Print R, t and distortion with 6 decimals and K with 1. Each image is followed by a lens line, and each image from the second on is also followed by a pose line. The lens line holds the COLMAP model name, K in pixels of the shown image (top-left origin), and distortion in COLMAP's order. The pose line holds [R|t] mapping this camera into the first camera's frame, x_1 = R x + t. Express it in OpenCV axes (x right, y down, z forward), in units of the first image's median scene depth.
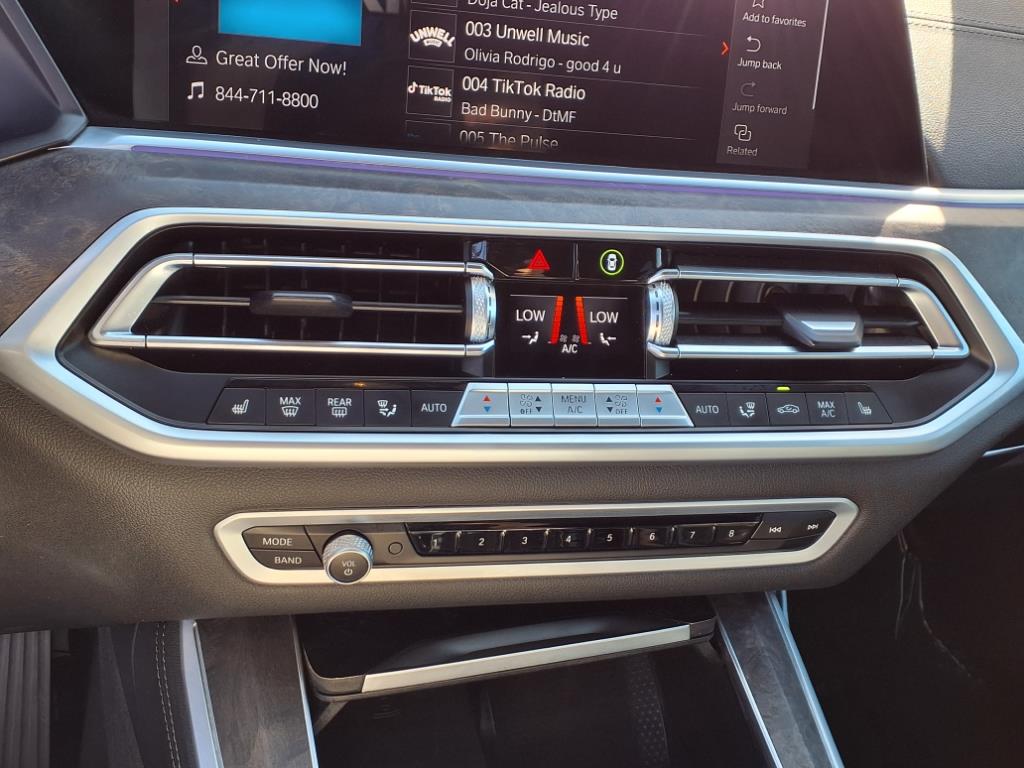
lens RADIAL K [[1072.1, 0, 528.1], [0, 1072.1, 395.3], [0, 0, 1]] dist [0.042946, 0.000000]
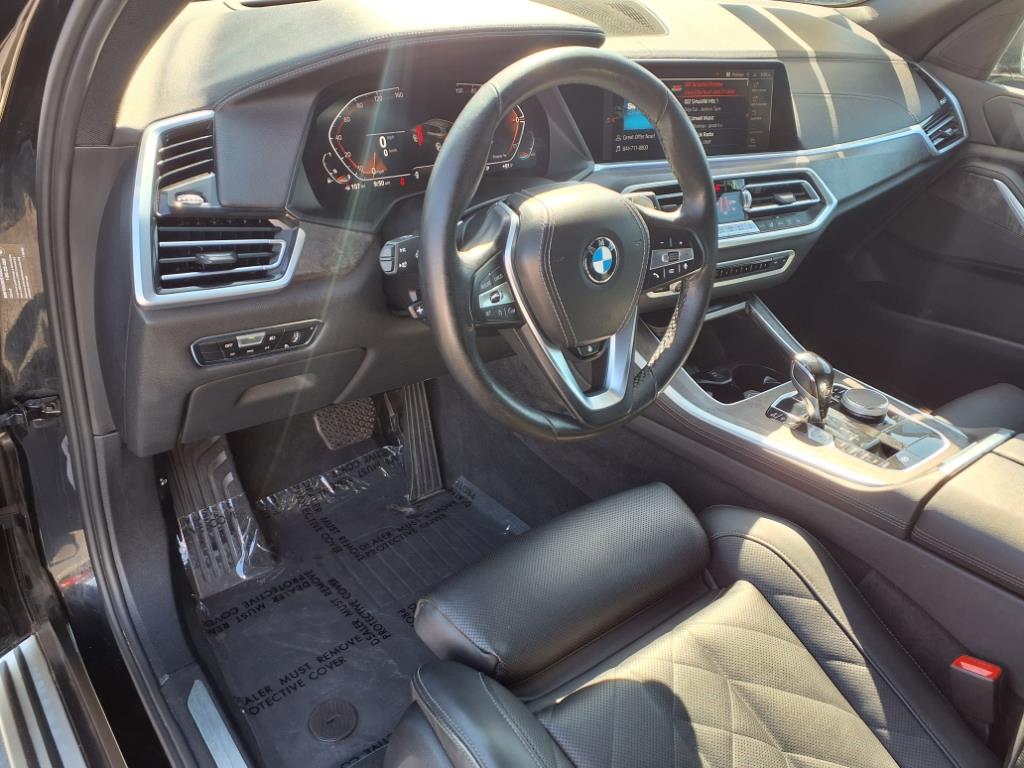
lens RADIAL K [[827.1, 0, 505.6], [0, 827.1, 391.9], [0, 0, 1]] dist [0.021055, -0.047889]
pose [[0.952315, -0.187363, 0.240813, -1.324386], [0.162042, 0.979319, 0.121147, 0.077451], [-0.258532, -0.076348, 0.962981, -1.335004]]
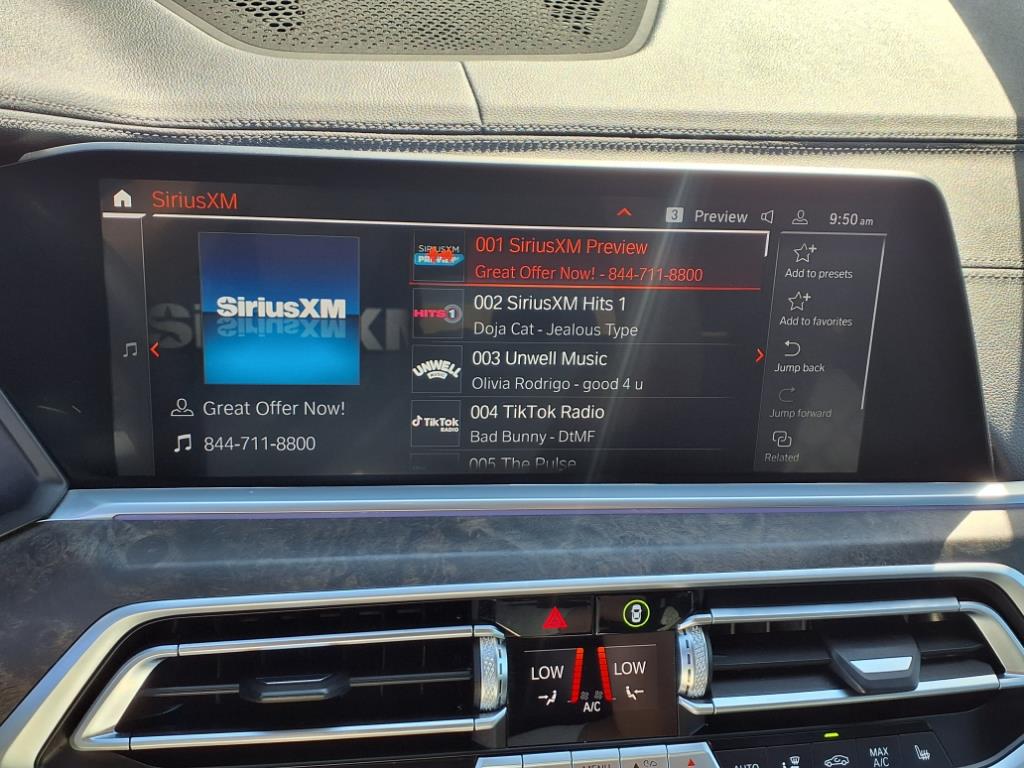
lens RADIAL K [[1072.1, 0, 533.3], [0, 1072.1, 393.4], [0, 0, 1]] dist [0.042946, 0.000000]
pose [[0.997771, -0.016690, -0.064616, 0.052451], [0.018578, 0.999415, 0.028723, -0.333936], [0.064099, -0.029860, 0.997497, 0.089375]]
